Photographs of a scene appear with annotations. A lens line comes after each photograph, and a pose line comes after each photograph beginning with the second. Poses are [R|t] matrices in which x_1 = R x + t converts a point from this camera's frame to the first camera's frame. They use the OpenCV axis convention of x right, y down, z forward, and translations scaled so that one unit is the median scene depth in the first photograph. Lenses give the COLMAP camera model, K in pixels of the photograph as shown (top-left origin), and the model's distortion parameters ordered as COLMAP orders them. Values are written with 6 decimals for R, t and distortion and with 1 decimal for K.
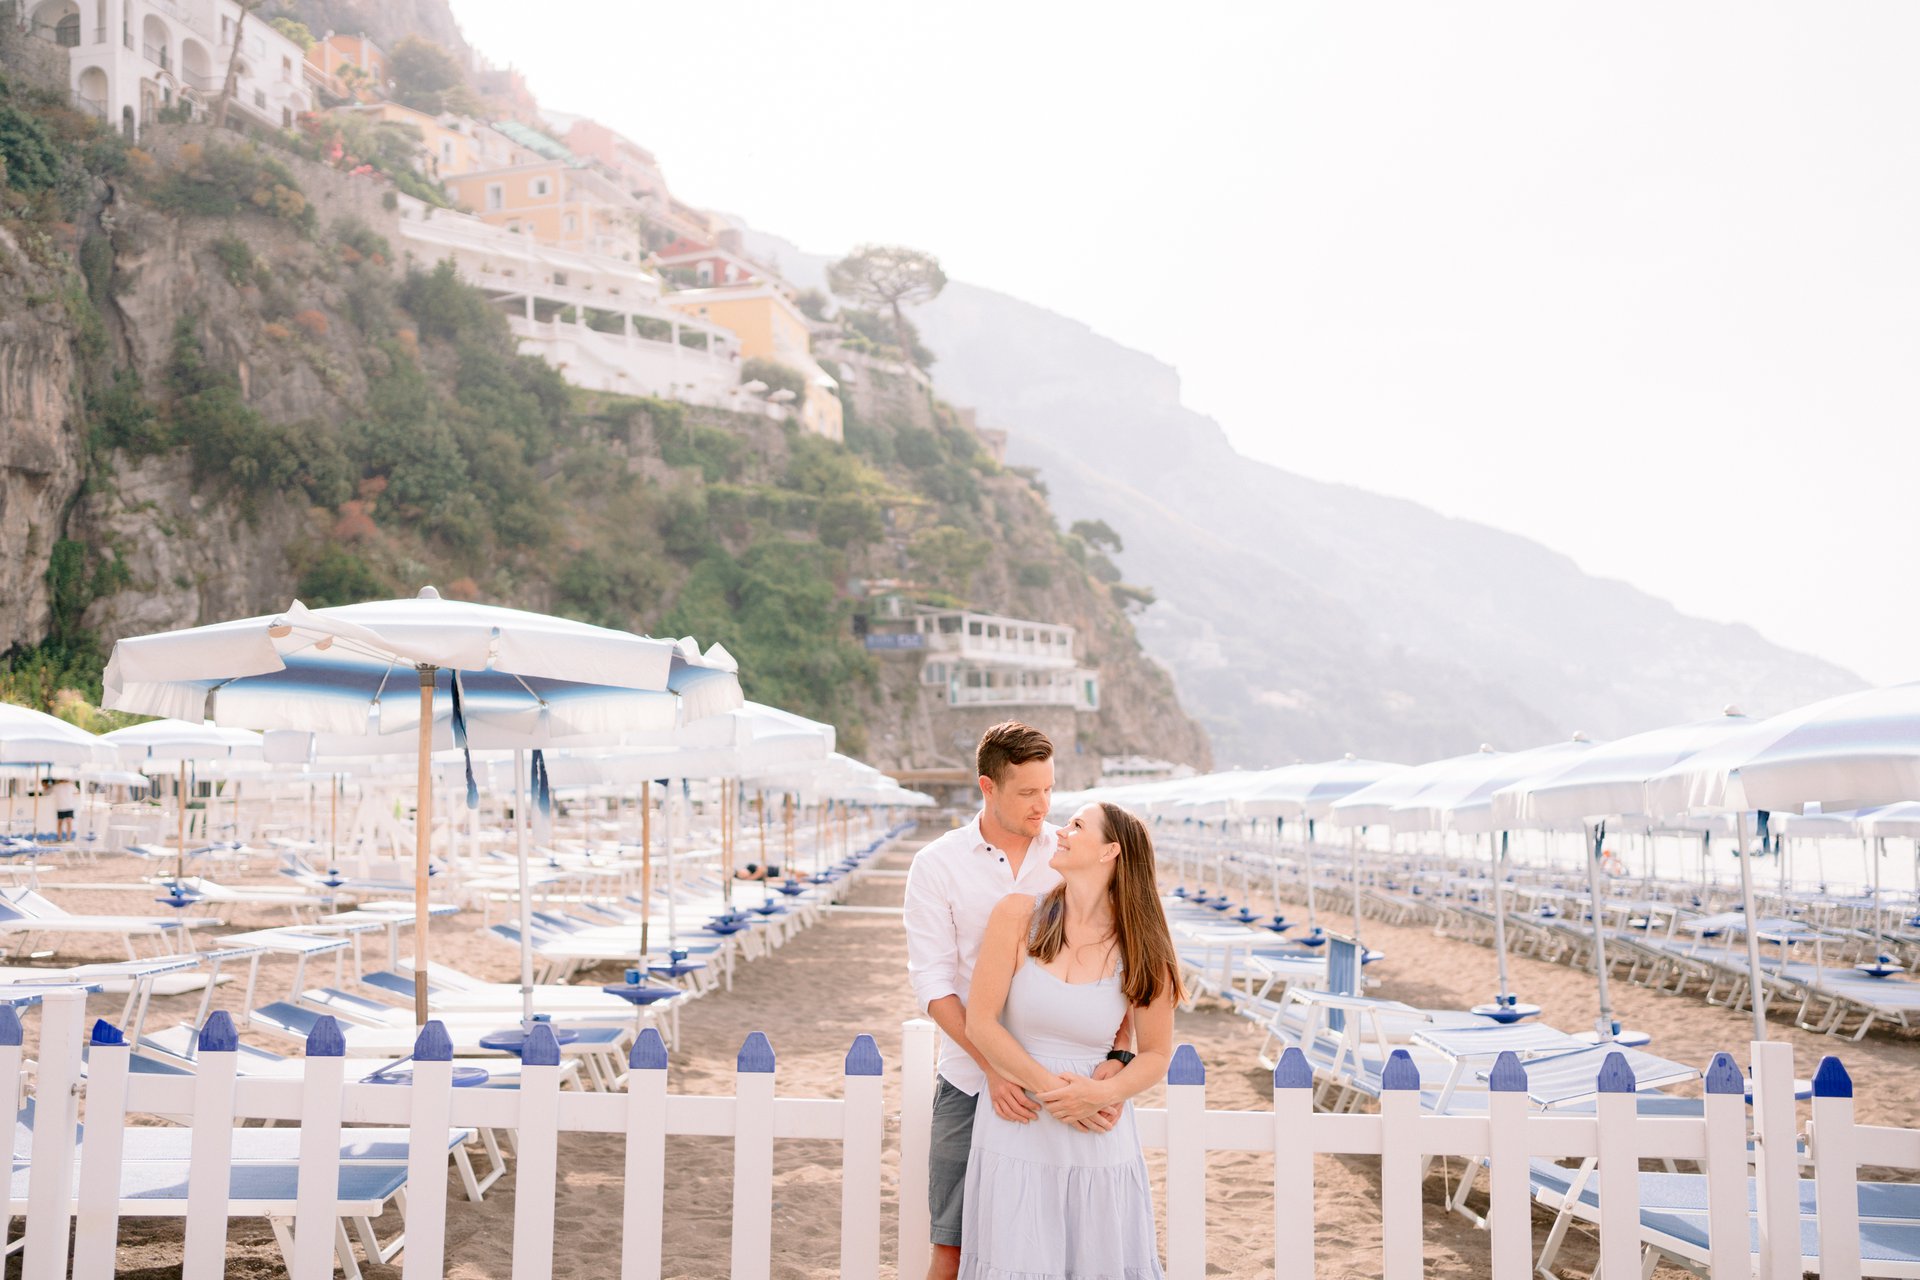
lens RADIAL K [[1952.2, 0, 949.2], [0, 1952.2, 636.1], [0, 0, 1]] dist [0.002738, 0.026018]
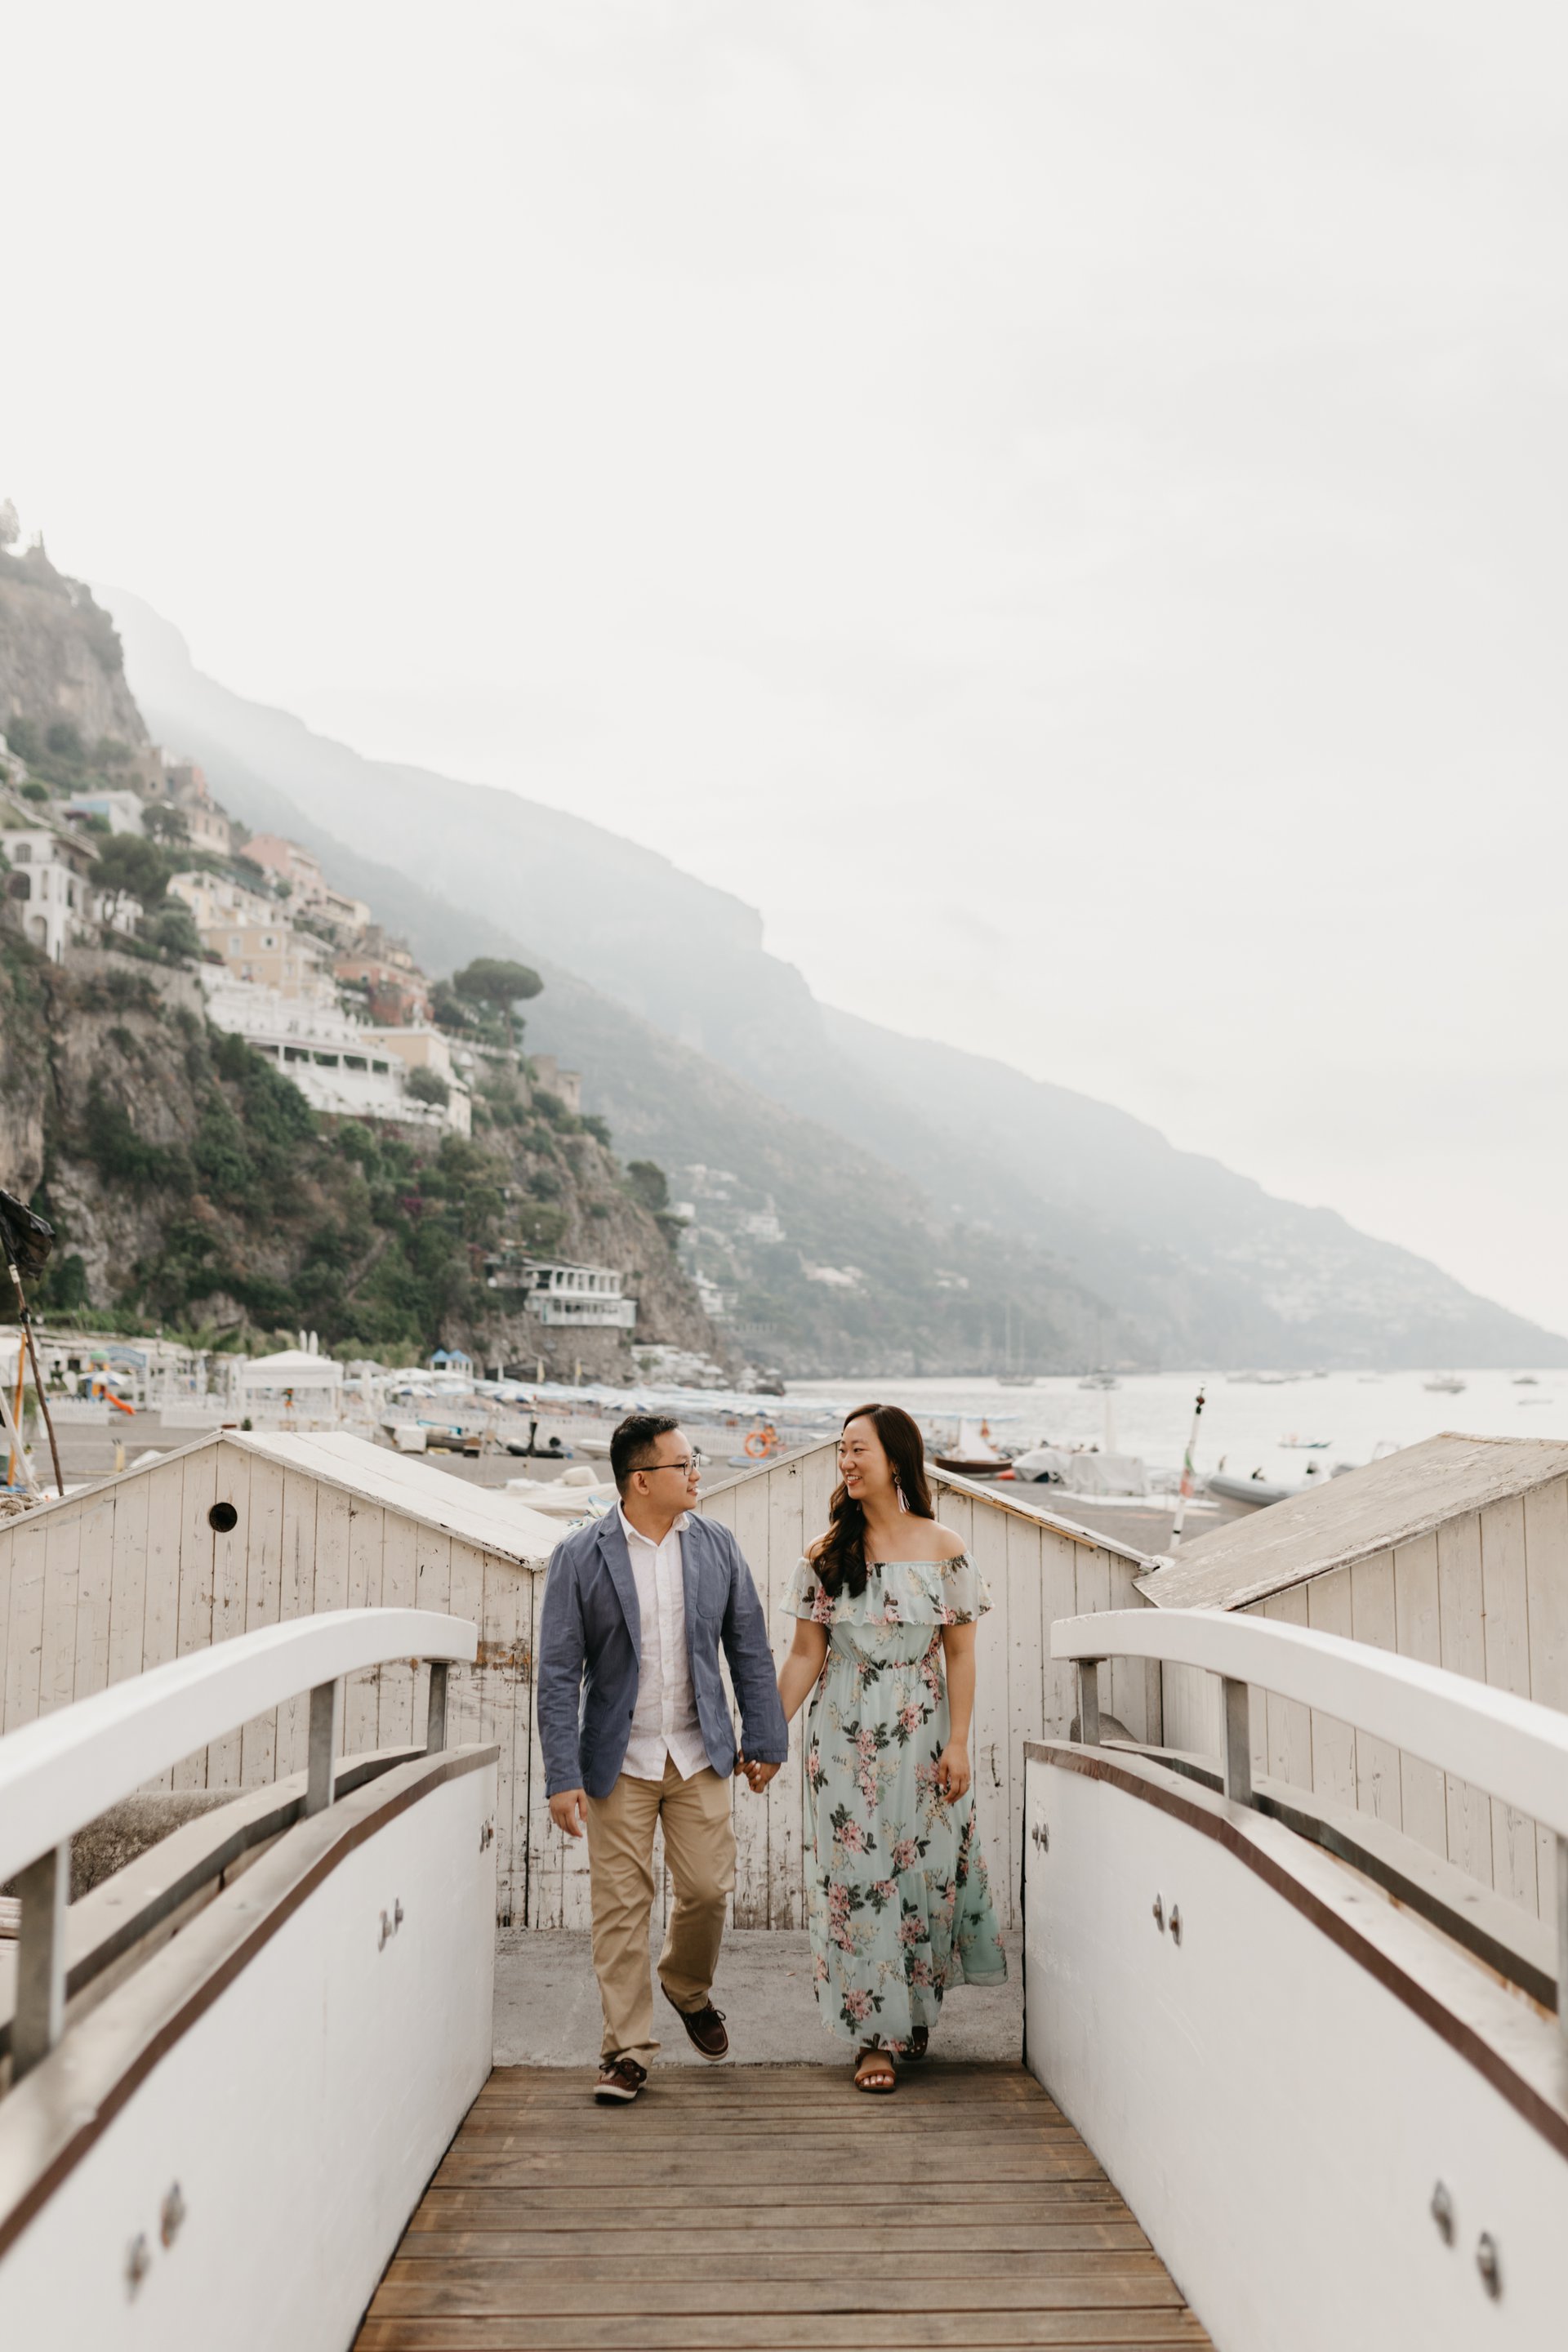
lens RADIAL K [[2391.4, 0, 773.5], [0, 2391.4, 1180.6], [0, 0, 1]] dist [0.002738, 0.026018]
pose [[0.991757, 0.048849, 0.118459, -0.048629], [-0.050042, 0.998722, 0.007117, -0.103761], [-0.117960, -0.012987, 0.992933, -0.975361]]
